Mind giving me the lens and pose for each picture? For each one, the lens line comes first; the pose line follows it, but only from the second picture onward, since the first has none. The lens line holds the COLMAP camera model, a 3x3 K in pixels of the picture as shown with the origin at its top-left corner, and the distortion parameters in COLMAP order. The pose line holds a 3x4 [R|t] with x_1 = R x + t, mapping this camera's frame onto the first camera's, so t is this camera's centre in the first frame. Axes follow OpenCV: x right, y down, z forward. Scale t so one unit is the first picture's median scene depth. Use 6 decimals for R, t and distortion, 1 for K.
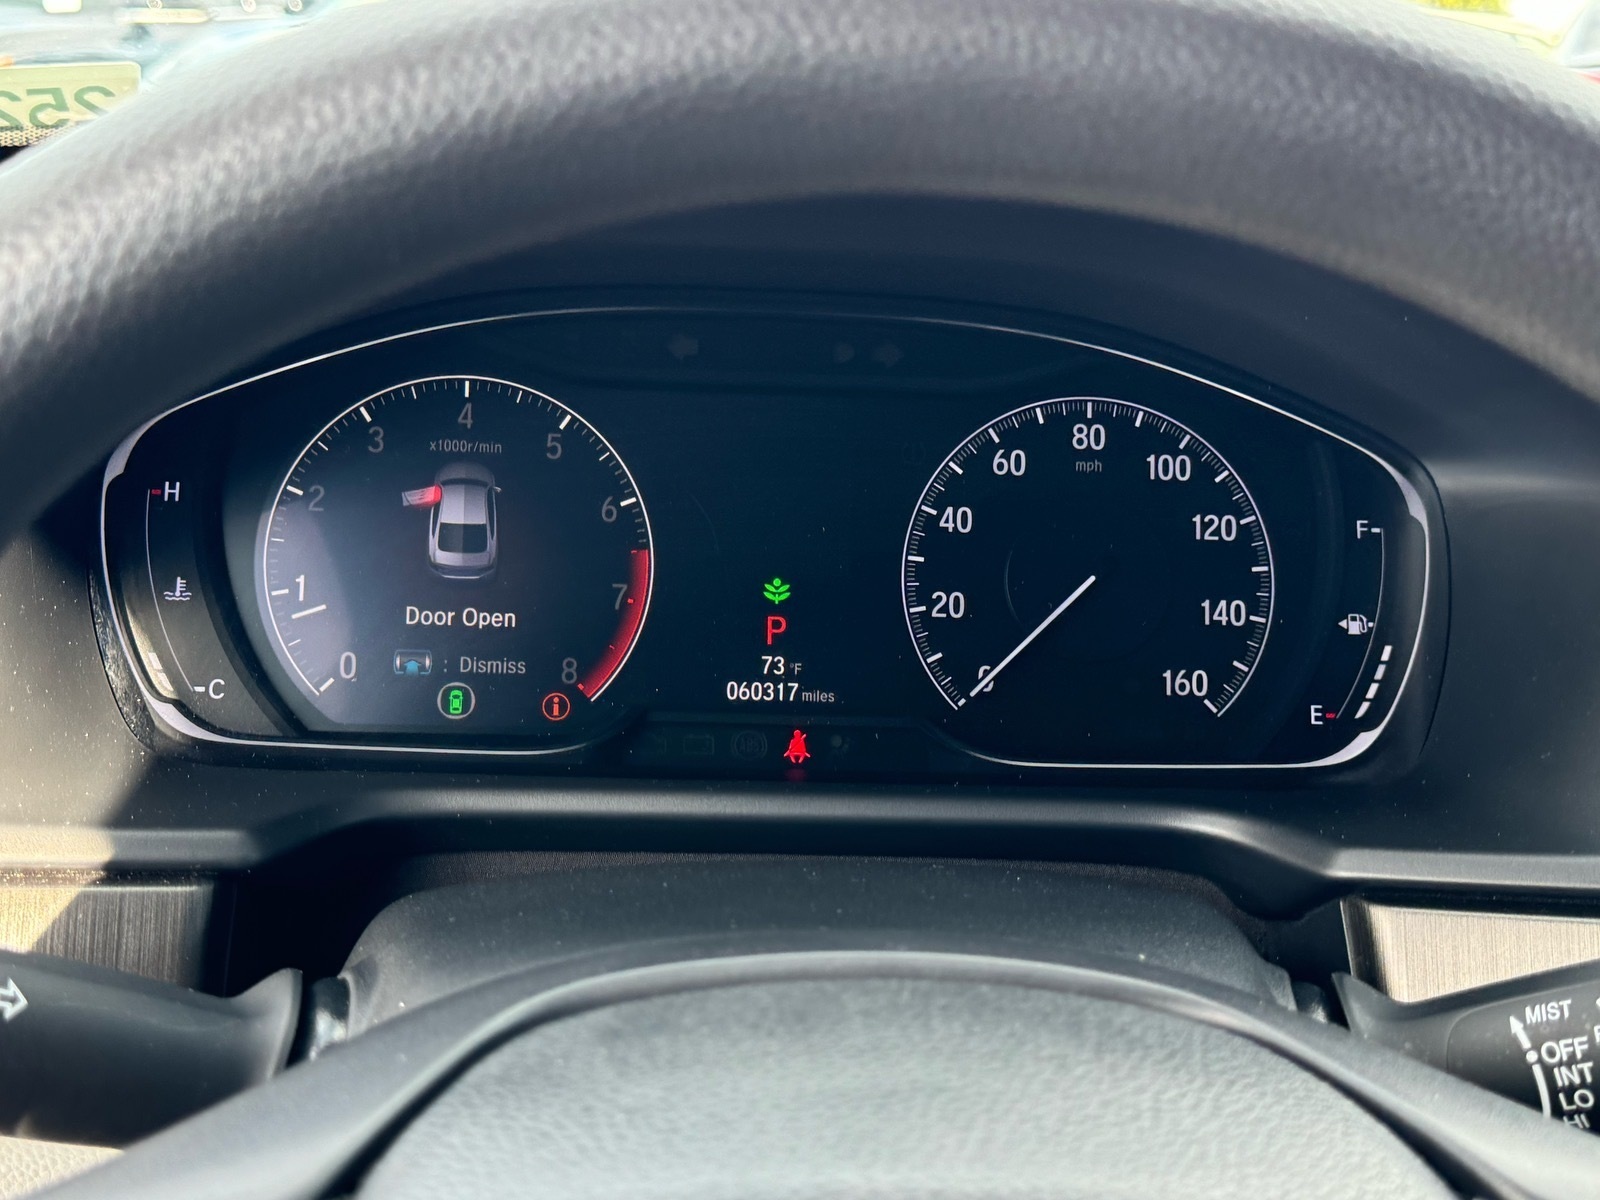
lens RADIAL K [[2108.2, 0, 817.4], [0, 2108.2, 631.4], [0, 0, 1]] dist [0.255344, -0.692200]
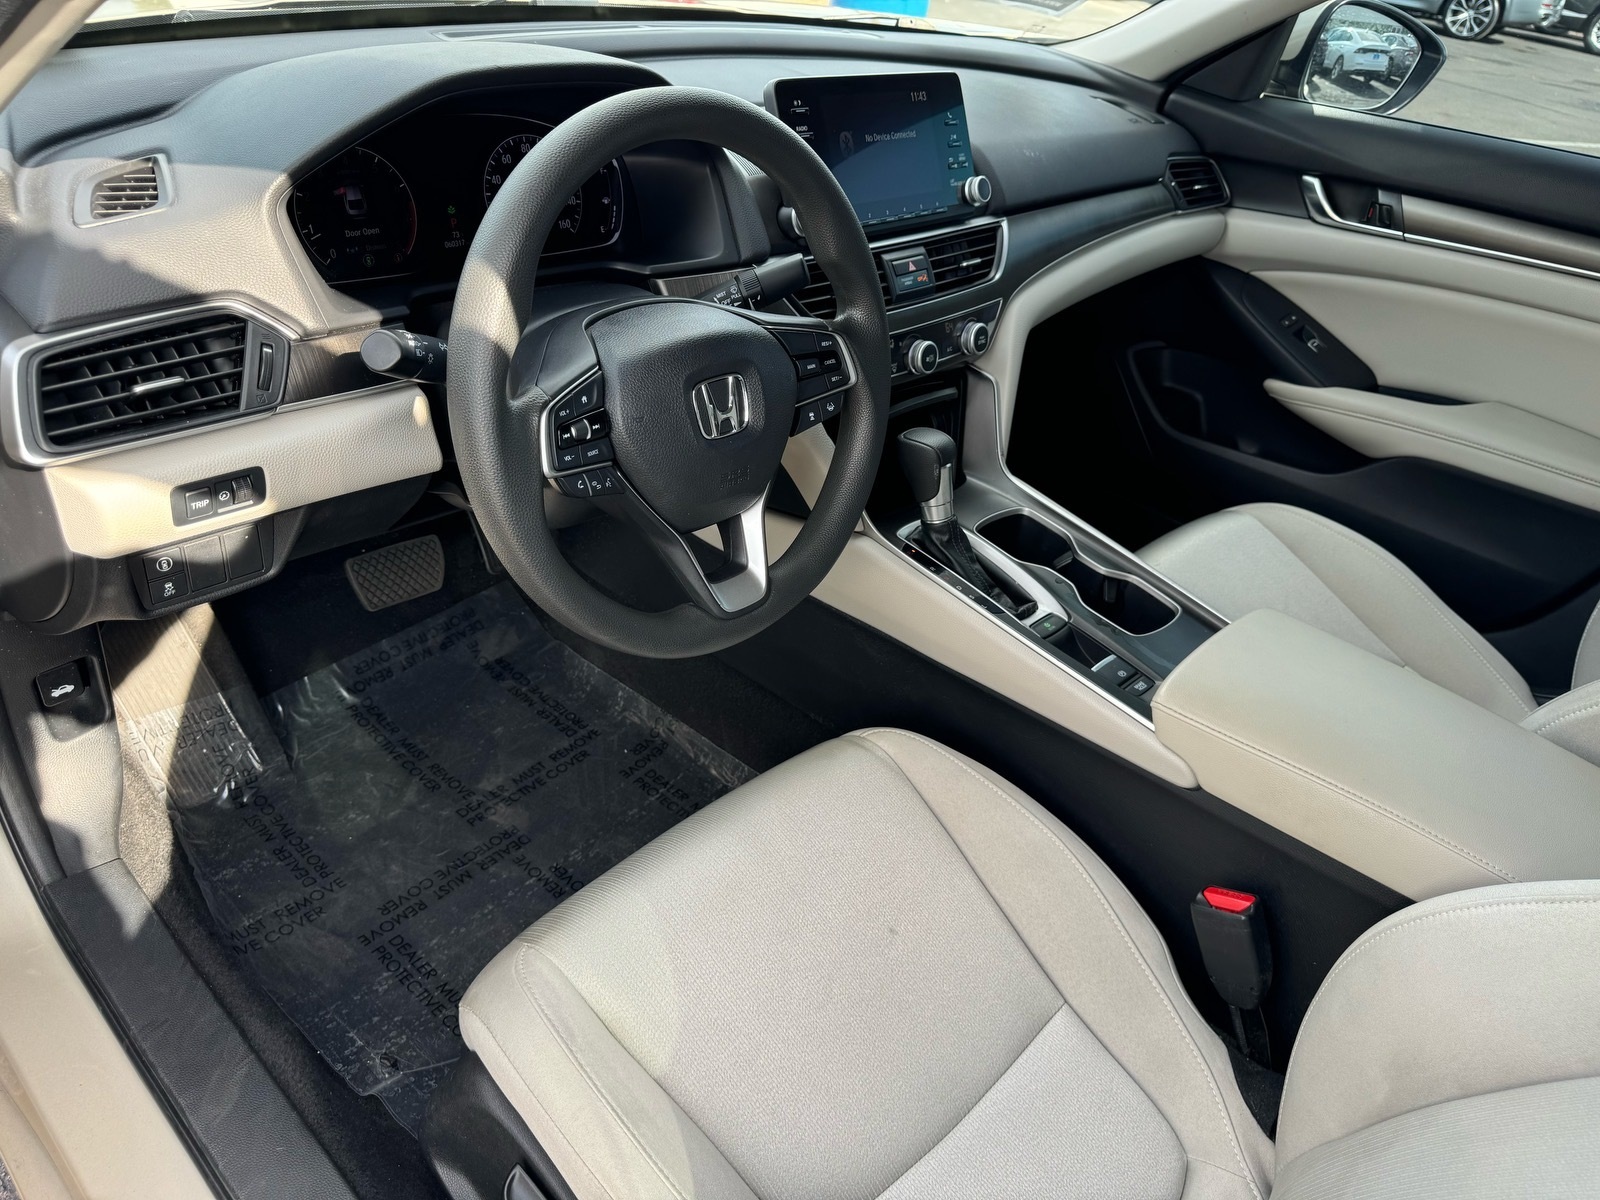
lens RADIAL K [[1126.6, 0, 796.9], [0, 1126.6, 628.9], [0, 0, 1]] dist [0.107199, -0.152891]
pose [[0.752975, -0.334214, 0.566860, -0.825897], [0.080165, 0.901596, 0.425086, -0.143398], [-0.653148, -0.274636, 0.705671, -0.739145]]
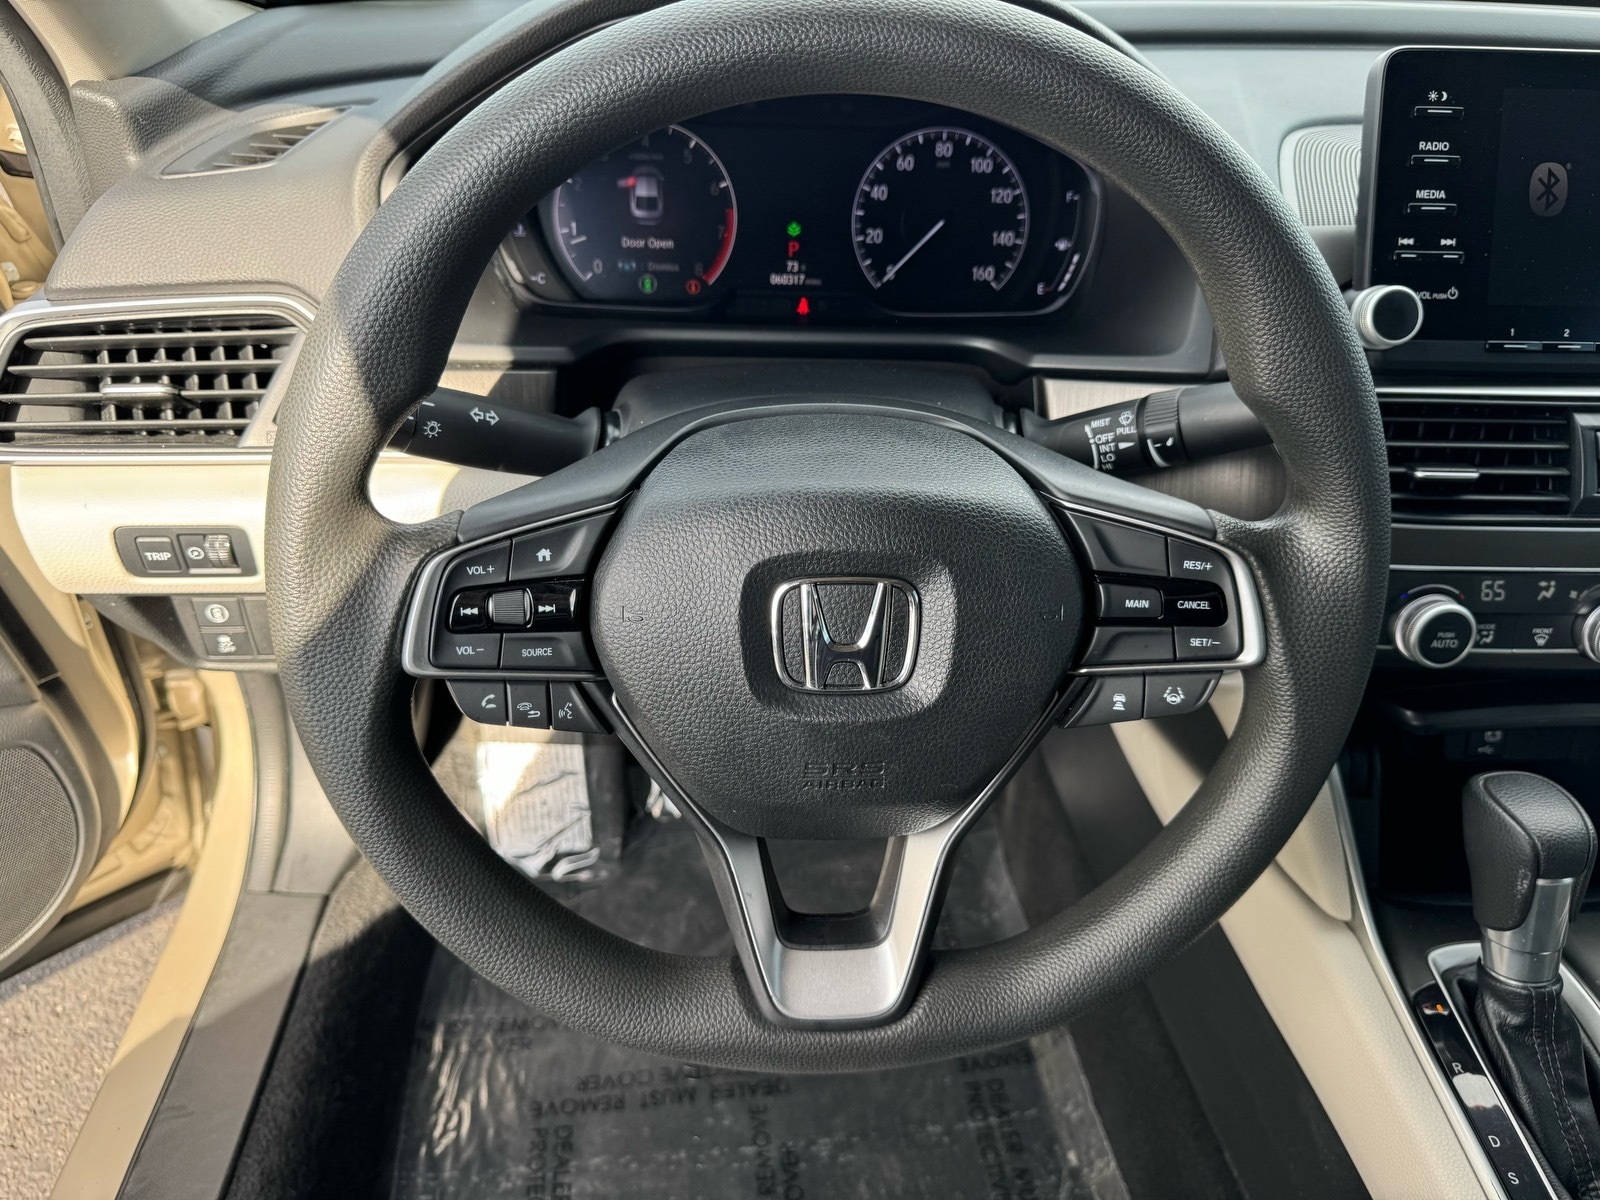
lens RADIAL K [[1177.3, 0, 790.2], [0, 1177.3, 622.7], [0, 0, 1]] dist [0.053589, -0.071498]
pose [[0.999509, 0.004788, -0.030980, 0.016323], [0.005884, 0.942042, 0.335444, -0.047187], [0.030791, -0.335462, 0.941550, -0.265576]]
